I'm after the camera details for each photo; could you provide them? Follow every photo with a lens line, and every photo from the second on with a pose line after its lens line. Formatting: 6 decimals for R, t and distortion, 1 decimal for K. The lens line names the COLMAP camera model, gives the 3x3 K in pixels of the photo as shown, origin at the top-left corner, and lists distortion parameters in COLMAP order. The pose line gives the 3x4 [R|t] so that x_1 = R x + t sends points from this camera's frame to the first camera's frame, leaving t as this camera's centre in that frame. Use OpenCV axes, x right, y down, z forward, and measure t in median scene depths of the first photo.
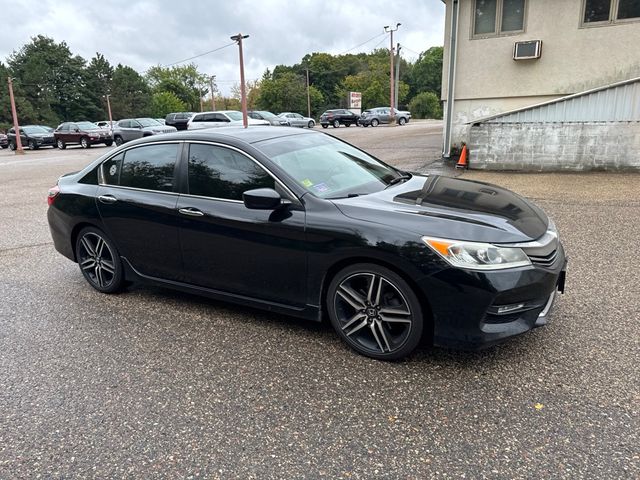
lens RADIAL K [[452.5, 0, 314.7], [0, 452.5, 235.1], [0, 0, 1]] dist [0.035696, -0.050048]
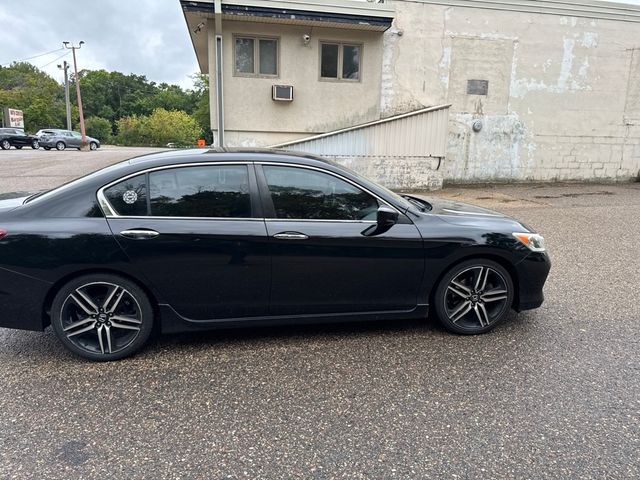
lens RADIAL K [[451.7, 0, 318.9], [0, 451.7, 242.7], [0, 0, 1]] dist [0.037671, -0.051520]
pose [[0.754398, -0.091232, 0.650046, -0.265656], [0.120280, 0.992740, -0.000261, -0.009345], [-0.645303, 0.078385, 0.759895, 0.078141]]
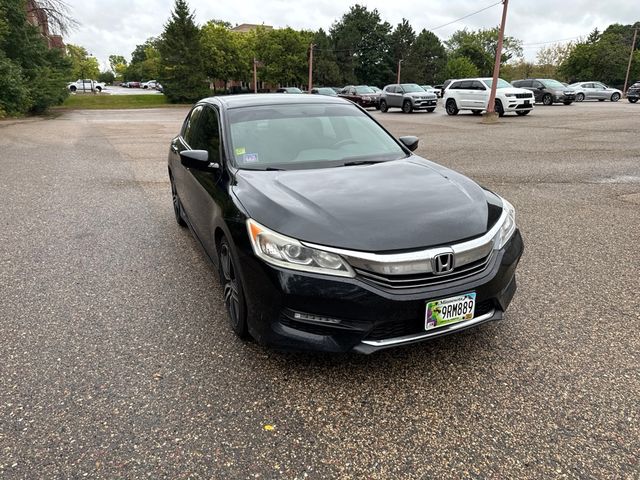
lens RADIAL K [[450.8, 0, 312.9], [0, 450.8, 240.2], [0, 0, 1]] dist [0.036651, -0.045104]
pose [[0.808779, 0.222504, -0.544398, 0.208161], [-0.178810, 0.974880, 0.132801, -0.024074], [0.560271, -0.010063, 0.828248, 0.069391]]
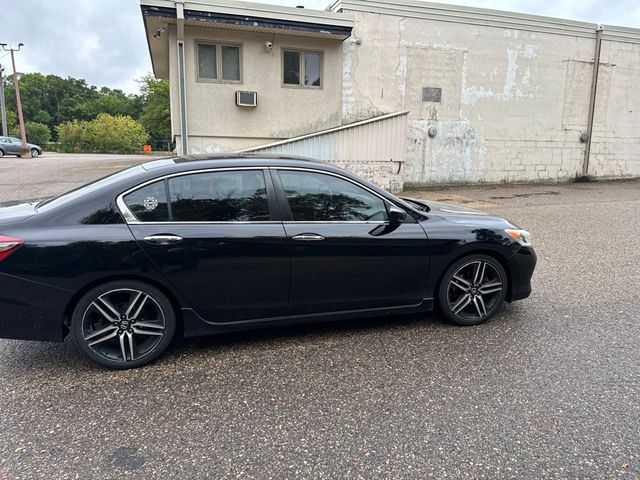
lens RADIAL K [[450.3, 0, 320.2], [0, 450.3, 240.7], [0, 0, 1]] dist [0.044059, -0.060080]
pose [[0.674894, -0.101969, 0.730836, -0.306391], [0.149206, 0.988806, 0.000177, -0.012805], [-0.722673, 0.108925, 0.682554, 0.099452]]
